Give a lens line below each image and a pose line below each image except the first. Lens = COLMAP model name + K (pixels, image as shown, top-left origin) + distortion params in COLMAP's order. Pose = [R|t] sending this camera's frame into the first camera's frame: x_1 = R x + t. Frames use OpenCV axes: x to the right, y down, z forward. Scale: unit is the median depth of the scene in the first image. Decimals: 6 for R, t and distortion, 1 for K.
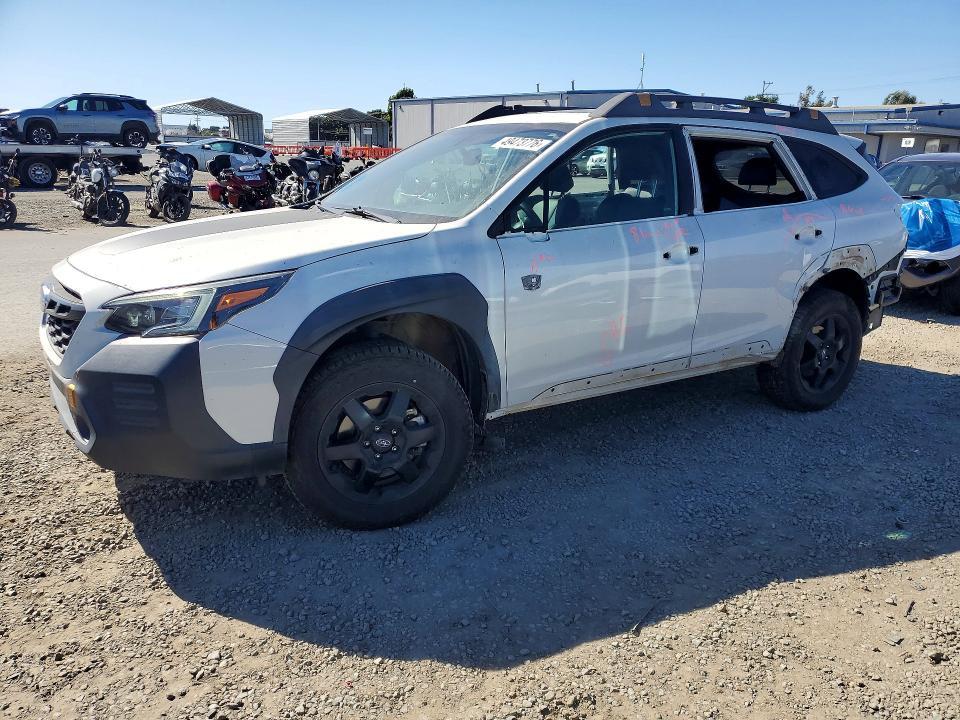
lens RADIAL K [[752.8, 0, 484.4], [0, 752.8, 361.7], [0, 0, 1]] dist [0.002041, -0.000010]
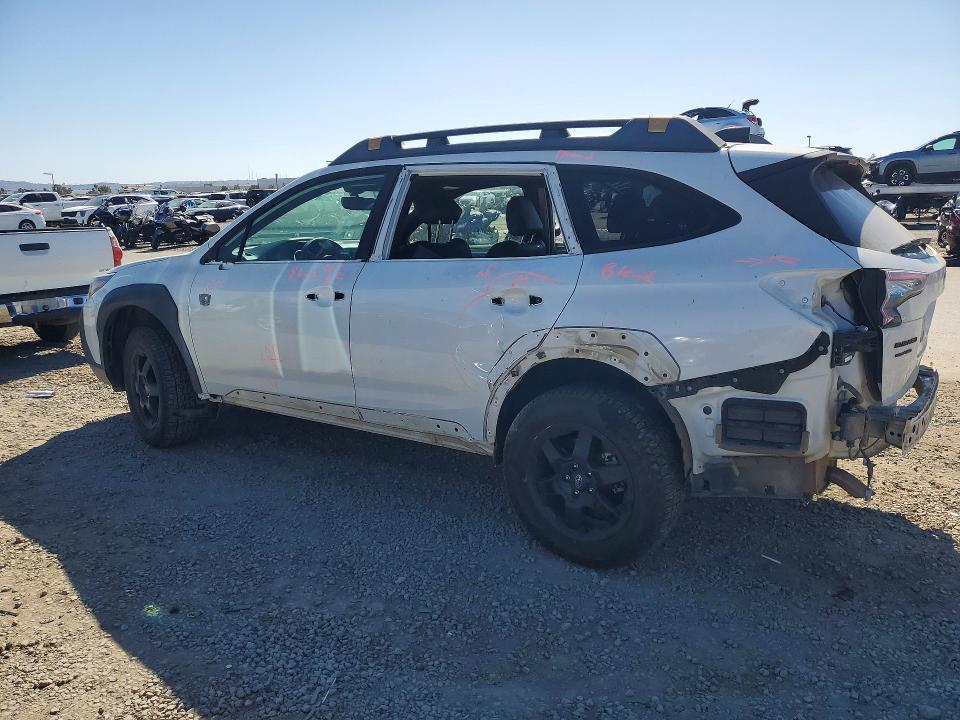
lens RADIAL K [[752.8, 0, 484.4], [0, 752.8, 361.7], [0, 0, 1]] dist [0.002041, -0.000010]
pose [[0.395026, 0.176800, -0.901497, 1.199341], [-0.221337, 0.970716, 0.093388, -0.191301], [0.891608, 0.162644, 0.422590, 0.750948]]
